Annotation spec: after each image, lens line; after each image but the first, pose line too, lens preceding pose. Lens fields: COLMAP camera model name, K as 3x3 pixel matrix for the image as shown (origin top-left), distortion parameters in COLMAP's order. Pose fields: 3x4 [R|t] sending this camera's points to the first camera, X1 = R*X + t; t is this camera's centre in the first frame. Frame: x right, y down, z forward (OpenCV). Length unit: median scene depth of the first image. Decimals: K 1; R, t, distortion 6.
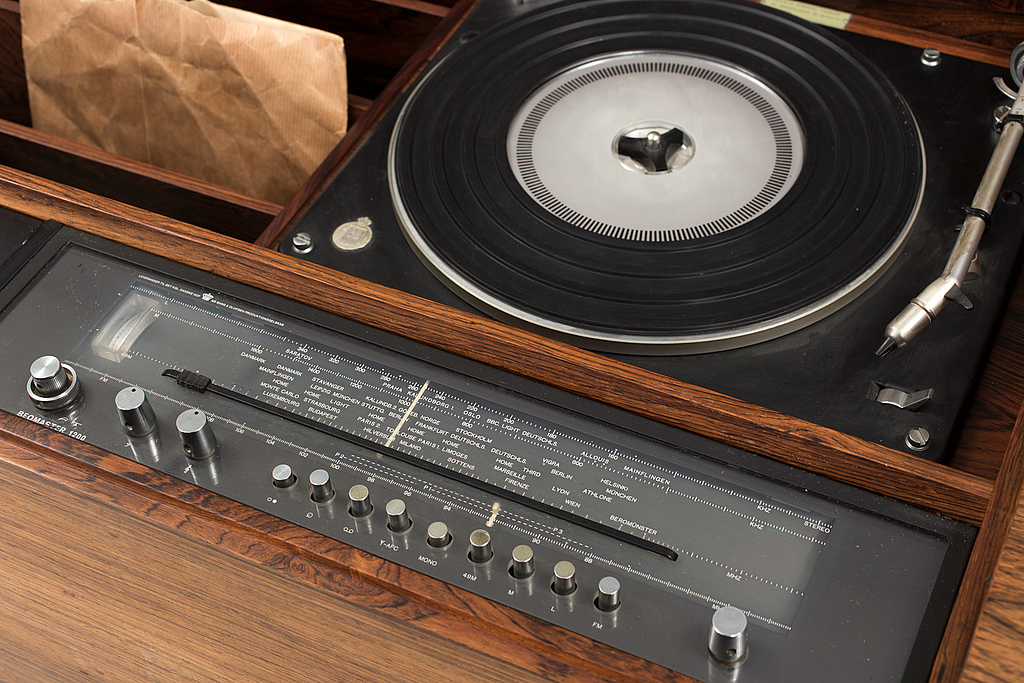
lens RADIAL K [[1508.2, 0, 512.4], [0, 1508.2, 341.1], [0, 0, 1]] dist [-0.042586, 0.000000]
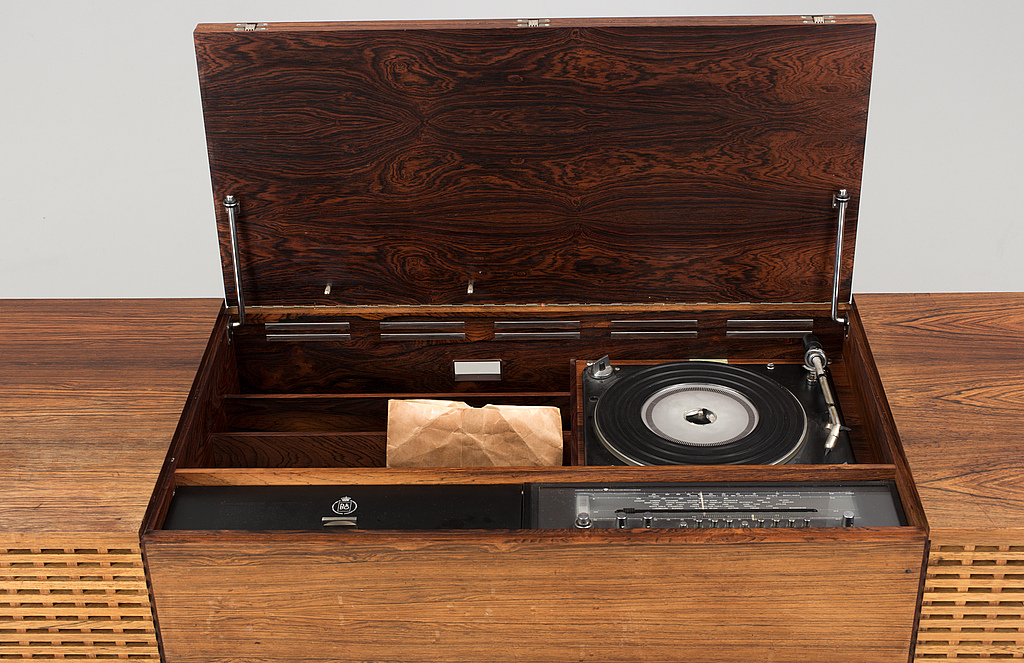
lens RADIAL K [[1409.0, 0, 515.1], [0, 1409.0, 335.7], [0, 0, 1]] dist [-0.007342, 0.000000]
pose [[0.917382, -0.185664, 0.352050, -0.926811], [0.285951, 0.922713, -0.258519, 0.250622], [-0.276844, 0.337830, 0.899571, -1.019344]]
